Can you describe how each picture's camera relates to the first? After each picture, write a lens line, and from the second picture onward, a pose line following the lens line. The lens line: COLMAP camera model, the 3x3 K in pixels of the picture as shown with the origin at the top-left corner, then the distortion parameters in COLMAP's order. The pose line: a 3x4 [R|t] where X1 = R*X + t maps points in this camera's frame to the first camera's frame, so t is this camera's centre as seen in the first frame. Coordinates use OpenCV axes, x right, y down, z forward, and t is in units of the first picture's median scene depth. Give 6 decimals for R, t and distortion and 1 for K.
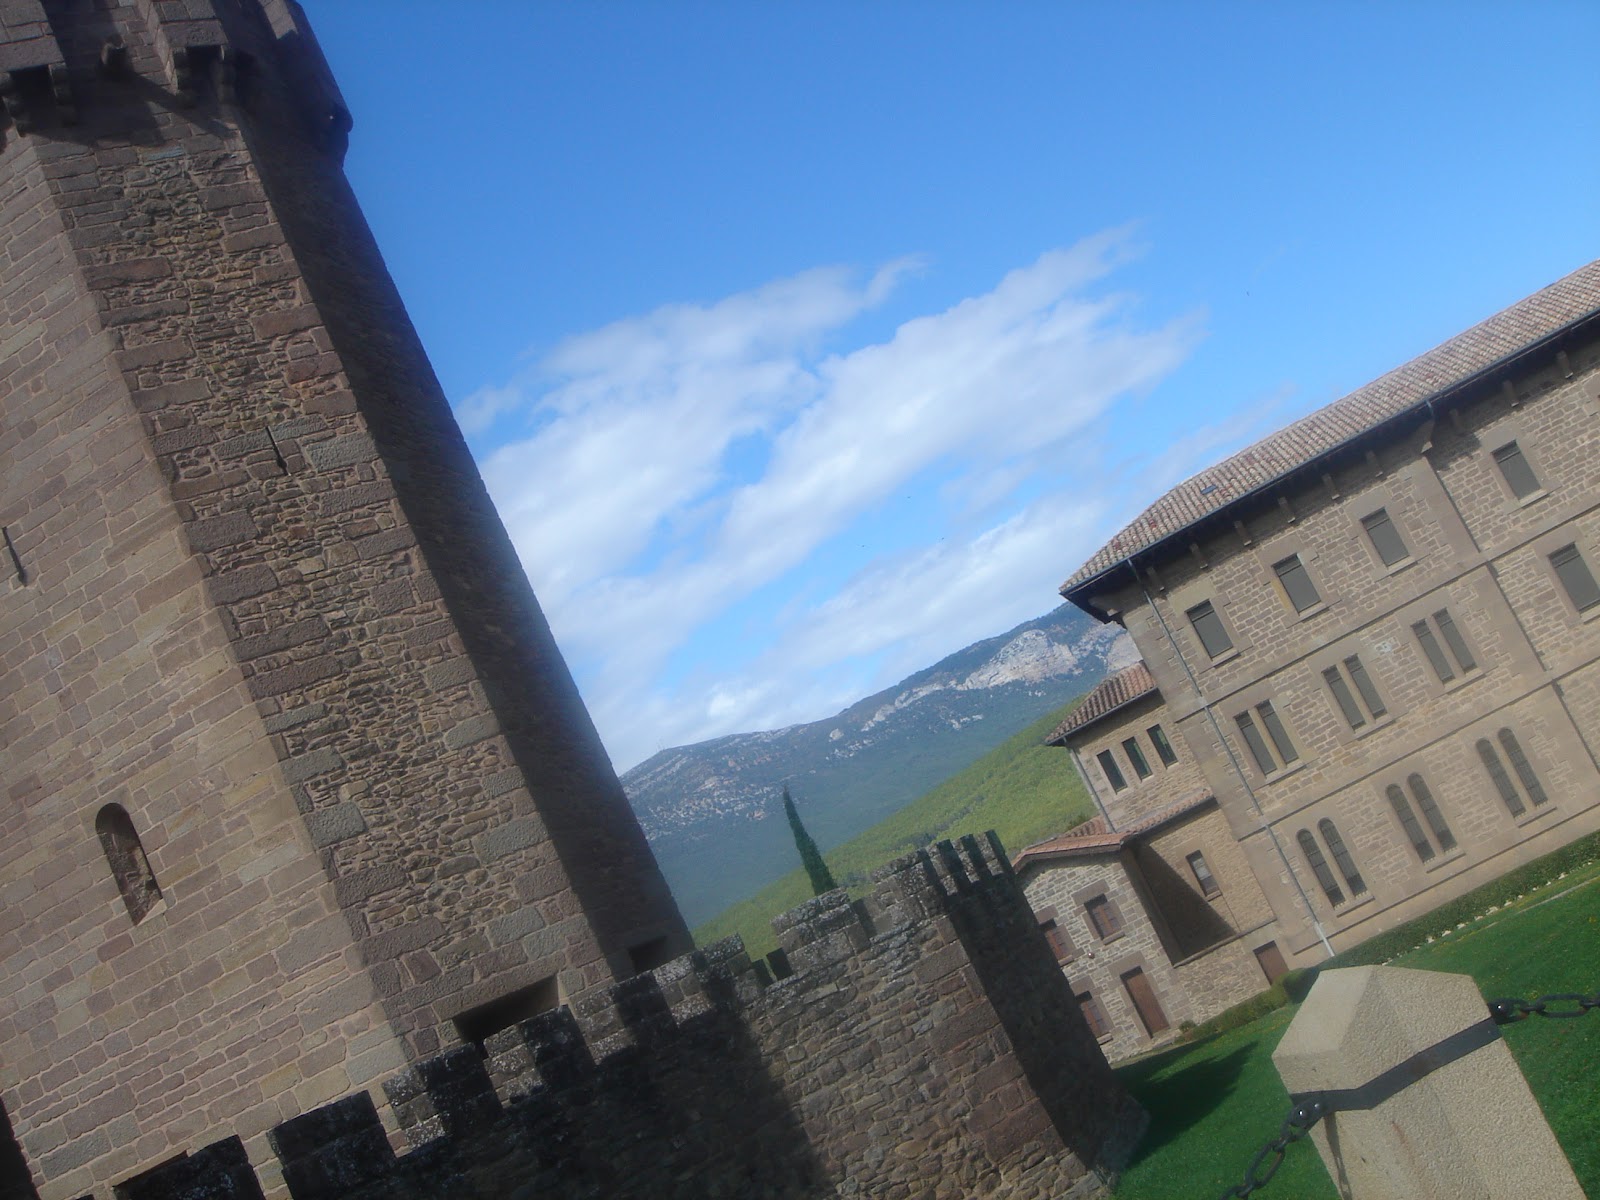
lens RADIAL K [[1835.0, 0, 806.6], [0, 1835.0, 597.4], [0, 0, 1]] dist [-0.182935, 0.169125]
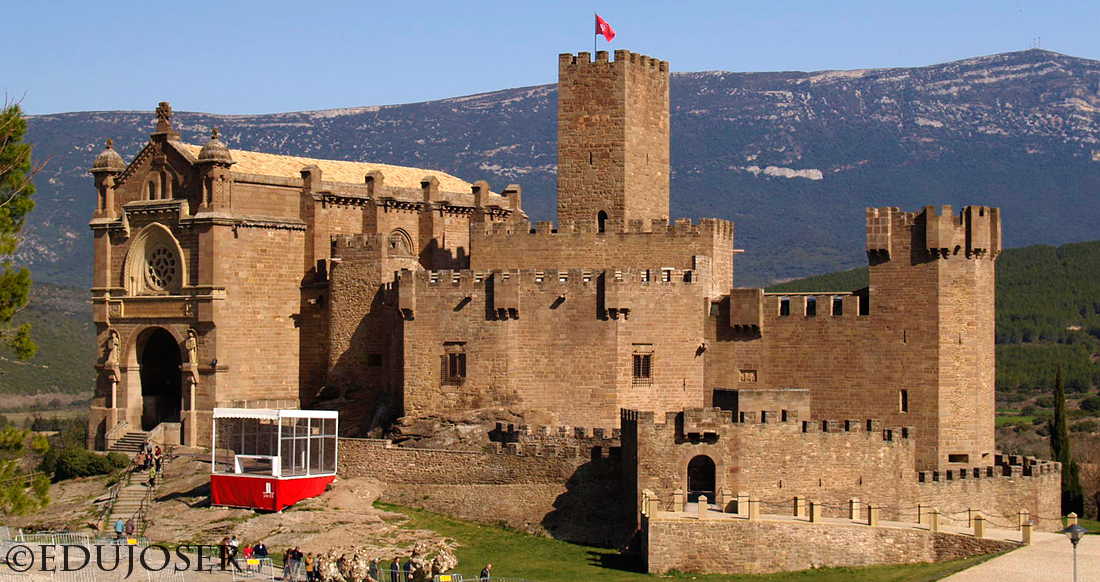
lens RADIAL K [[1980.6, 0, 546.9], [0, 1980.6, 243.2], [0, 0, 1]] dist [-0.128193, 0.092294]
pose [[0.867895, 0.425918, -0.255640, 0.001413], [-0.359285, 0.893603, 0.269049, -1.430401], [0.343034, -0.141659, 0.928580, -4.621600]]
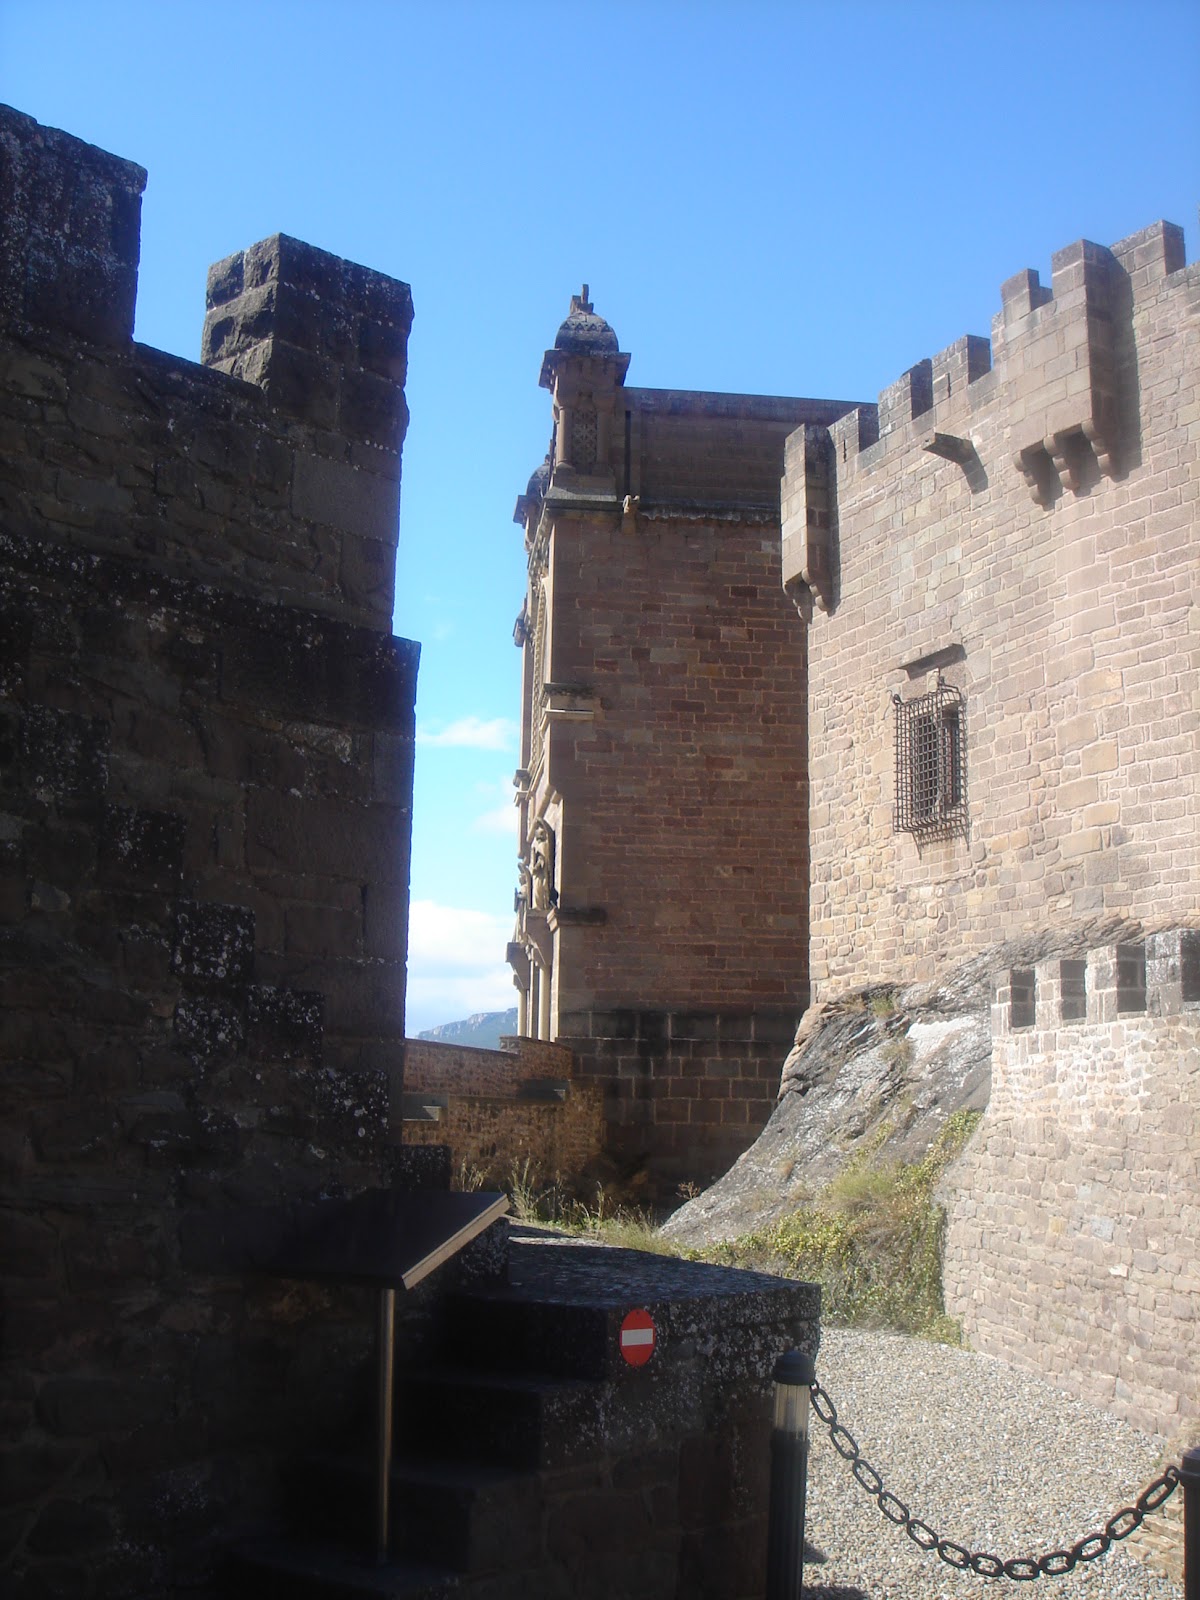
lens RADIAL K [[1835.0, 0, 597.6], [0, 1835.0, 809.6], [0, 0, 1]] dist [-0.182935, 0.169125]
pose [[0.413926, 0.303710, -0.858153, -0.634640], [-0.032962, 0.947085, 0.319285, 0.266277], [0.909714, -0.103874, 0.402034, 0.120528]]
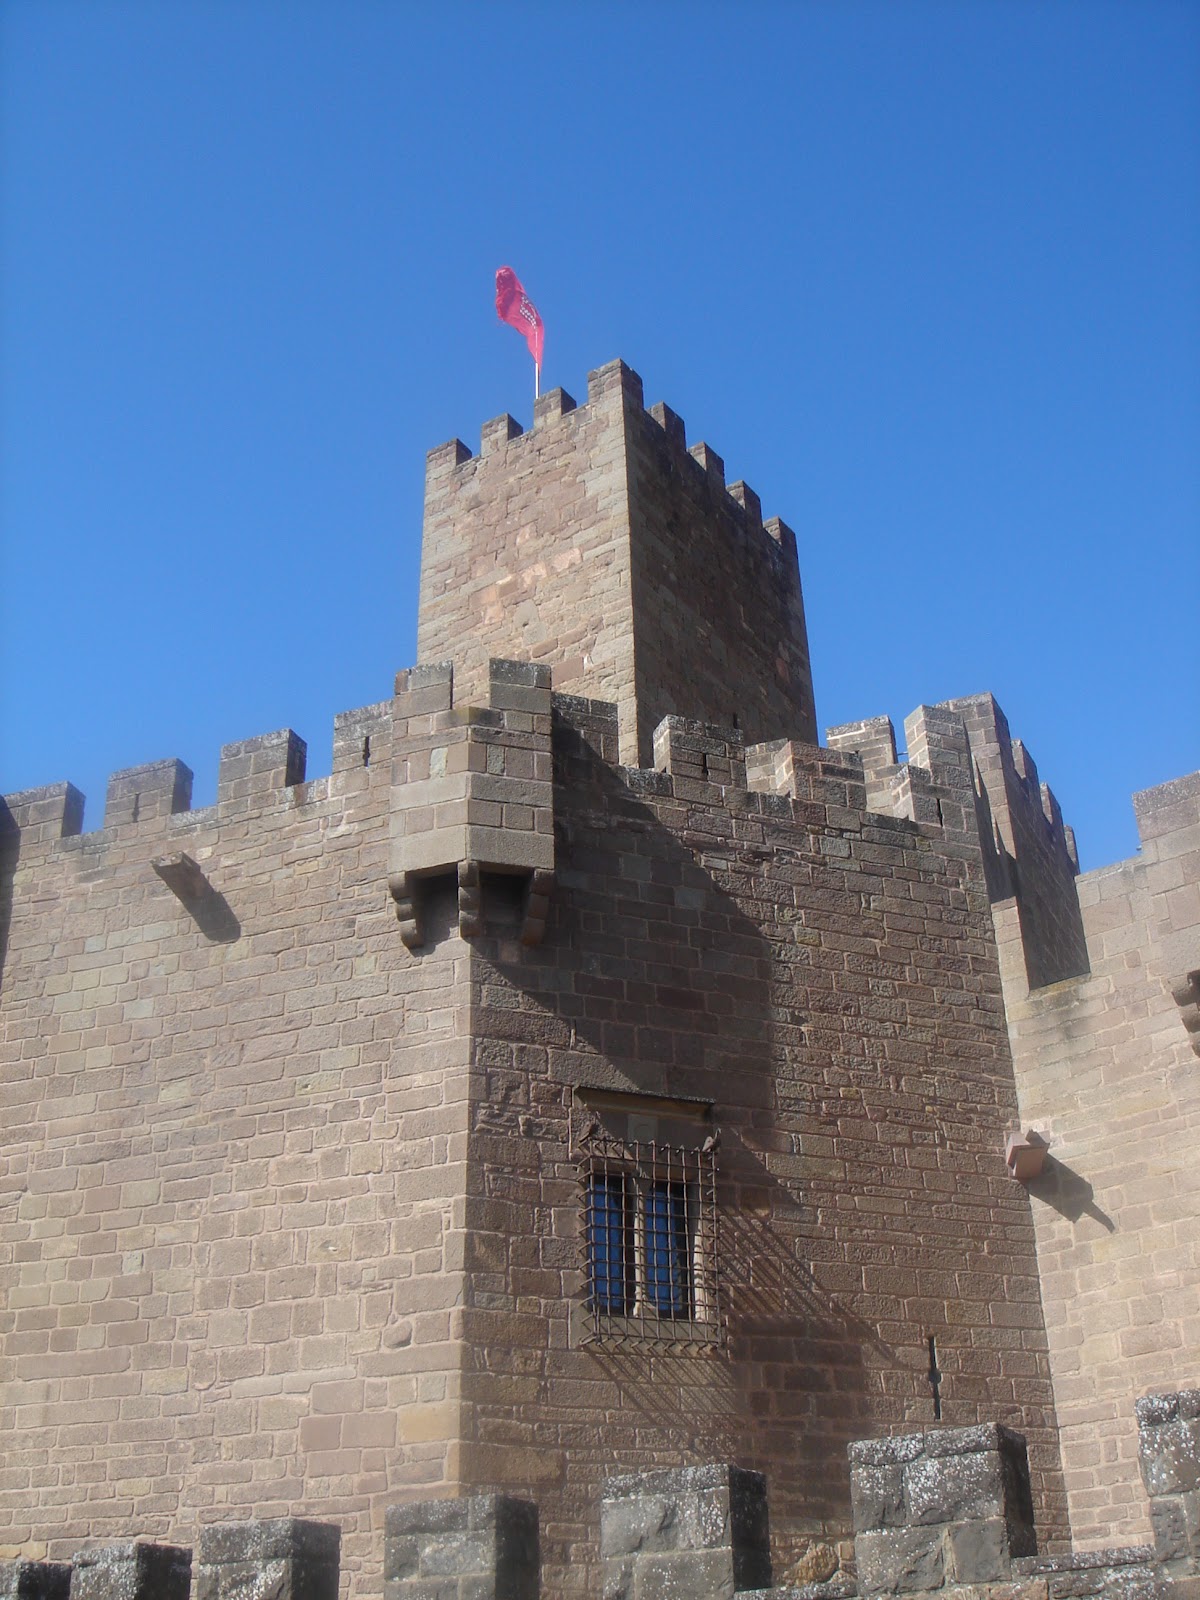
lens RADIAL K [[1835.0, 0, 597.6], [0, 1835.0, 809.6], [0, 0, 1]] dist [-0.182935, 0.169125]
pose [[0.845797, 0.189628, -0.498666, -0.747178], [-0.292716, 0.946393, -0.136596, 0.328205], [0.446032, 0.261500, 0.855963, 0.153116]]
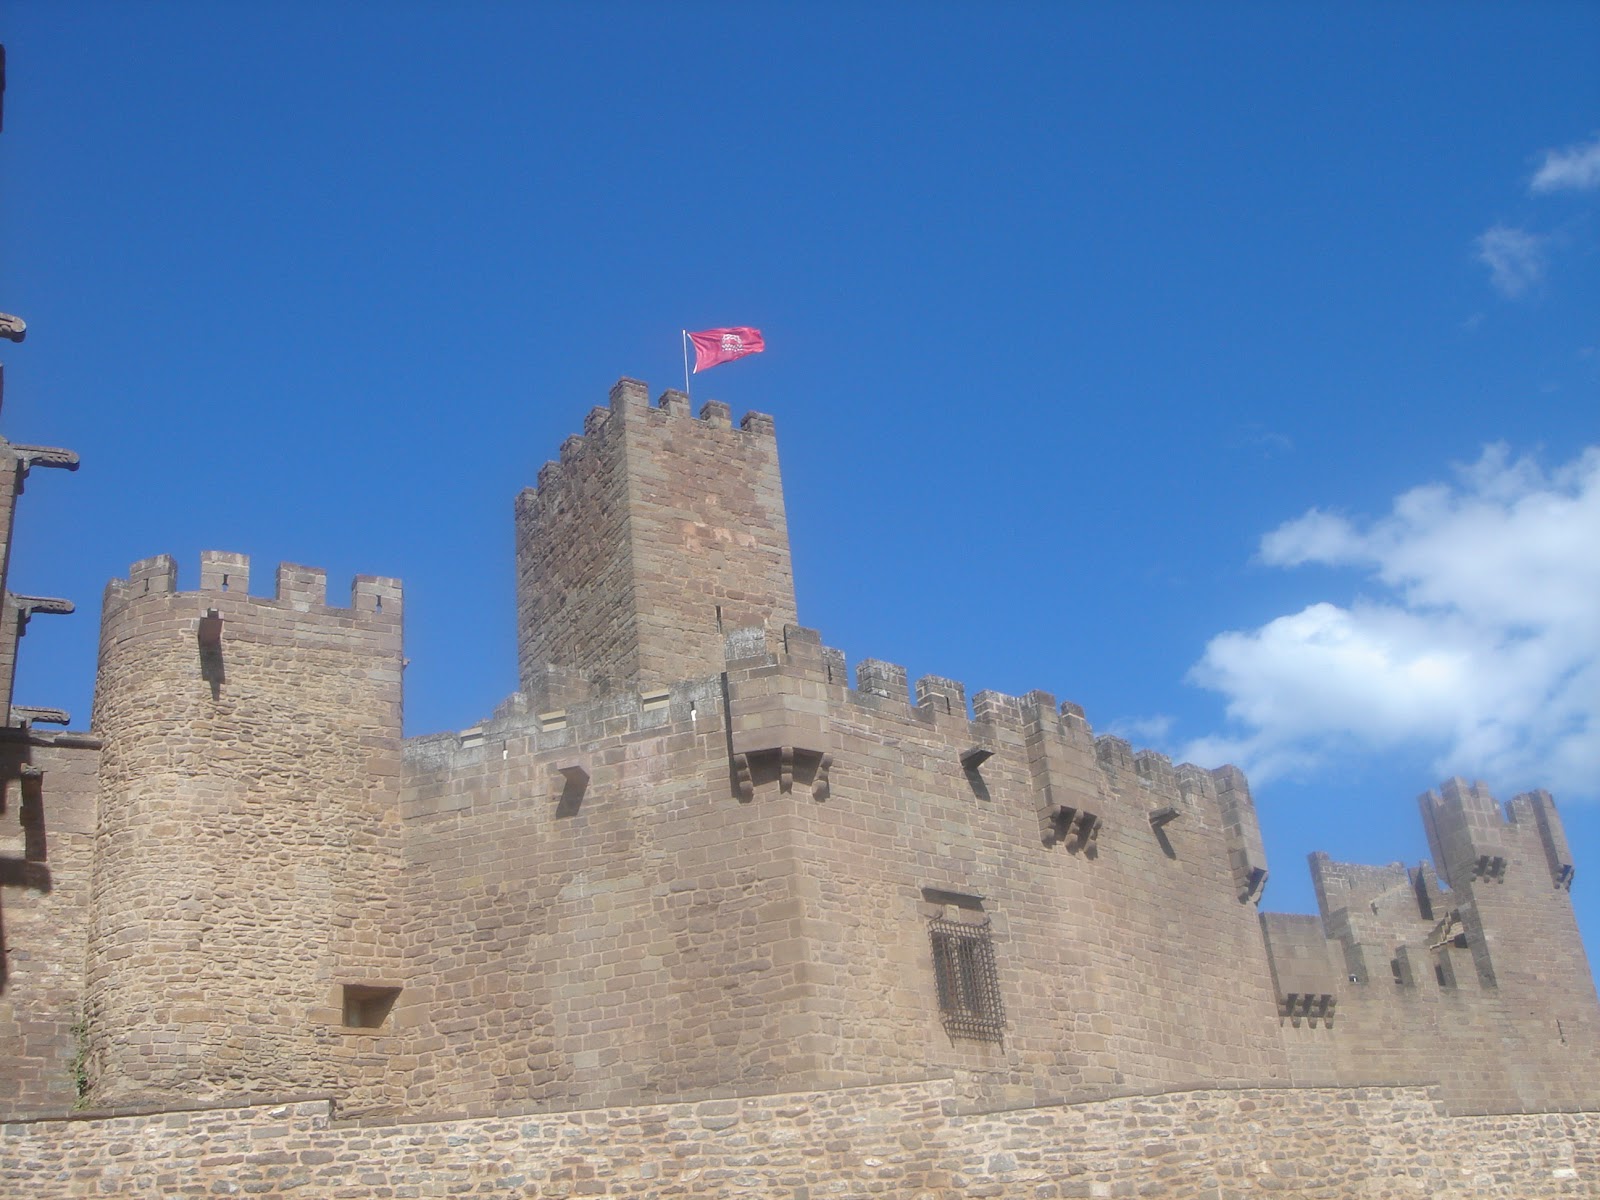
lens RADIAL K [[1835.0, 0, 806.6], [0, 1835.0, 597.4], [0, 0, 1]] dist [-0.182935, 0.169125]
pose [[0.684757, 0.620922, 0.381529, -2.514961], [-0.356912, 0.742169, -0.567273, 1.322275], [-0.635391, 0.252272, 0.729820, -0.304576]]
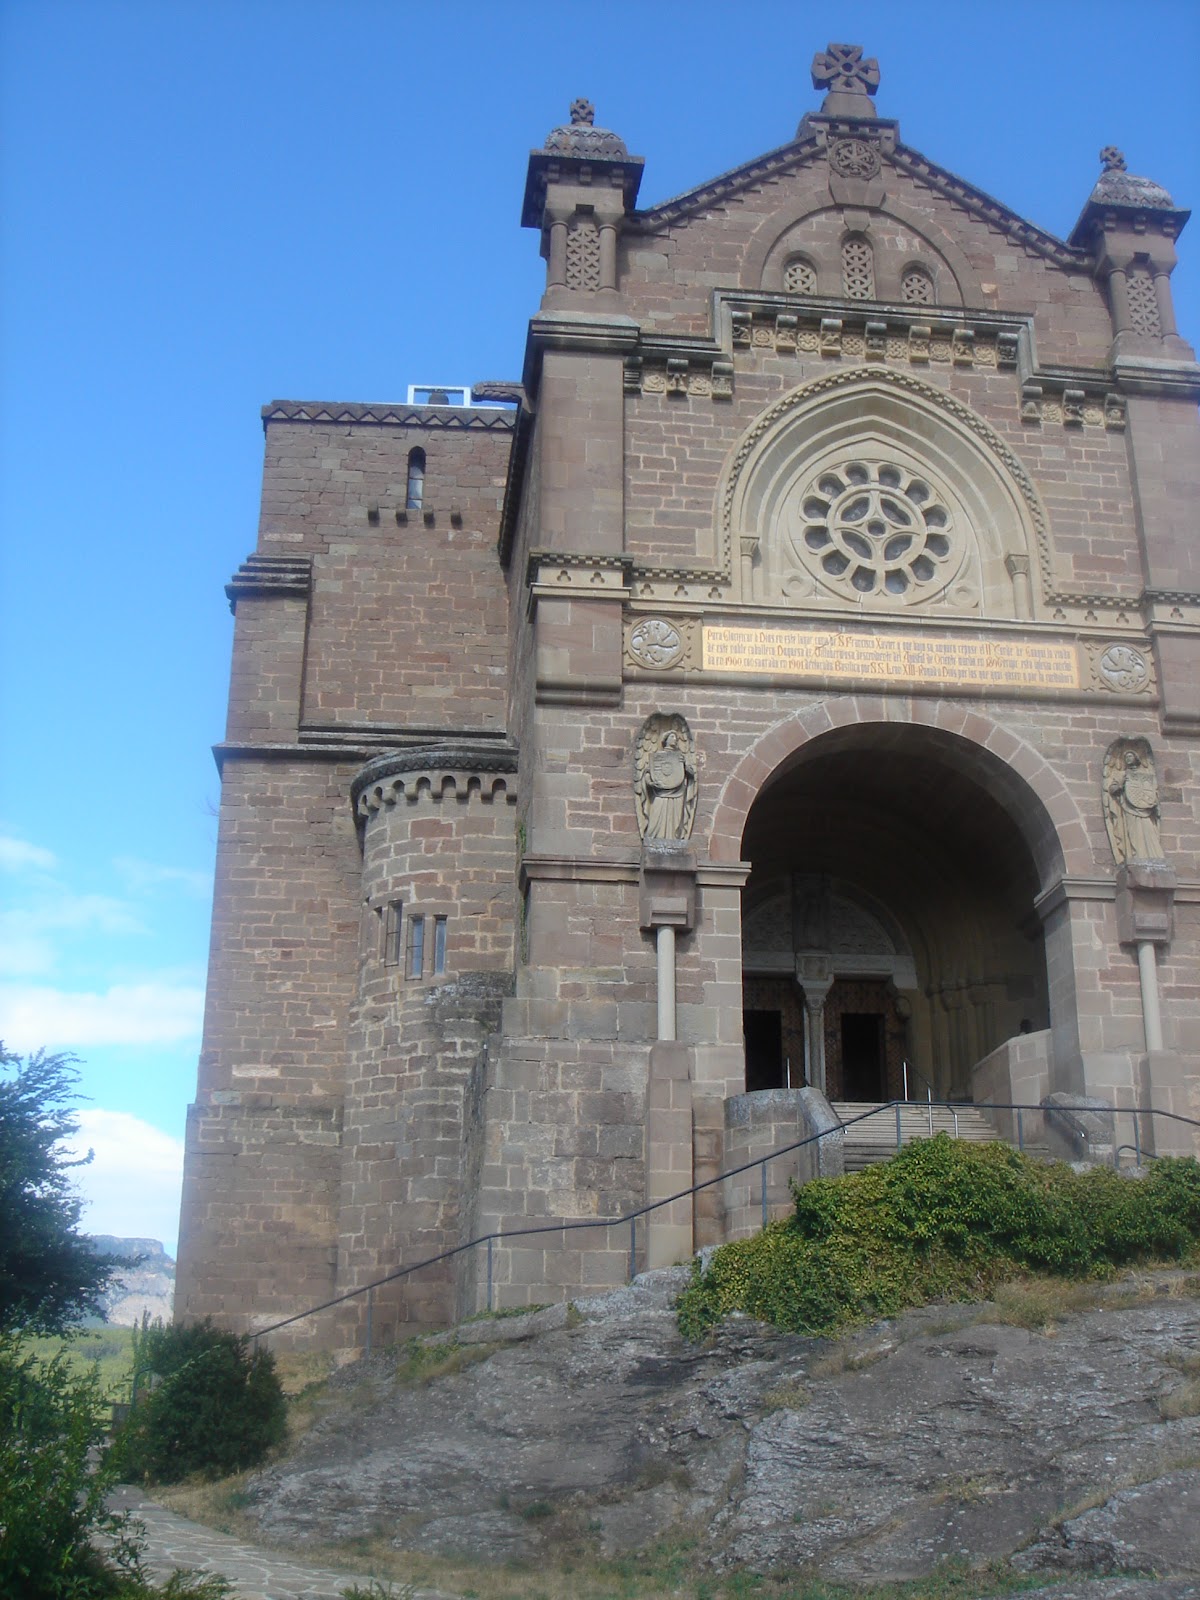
lens RADIAL K [[1835.0, 0, 597.6], [0, 1835.0, 809.6], [0, 0, 1]] dist [-0.182935, 0.169125]
pose [[0.789289, 0.563755, 0.243318, -3.230028], [-0.479778, 0.813537, -0.328590, 1.740048], [-0.383192, 0.142613, 0.912593, -0.254932]]
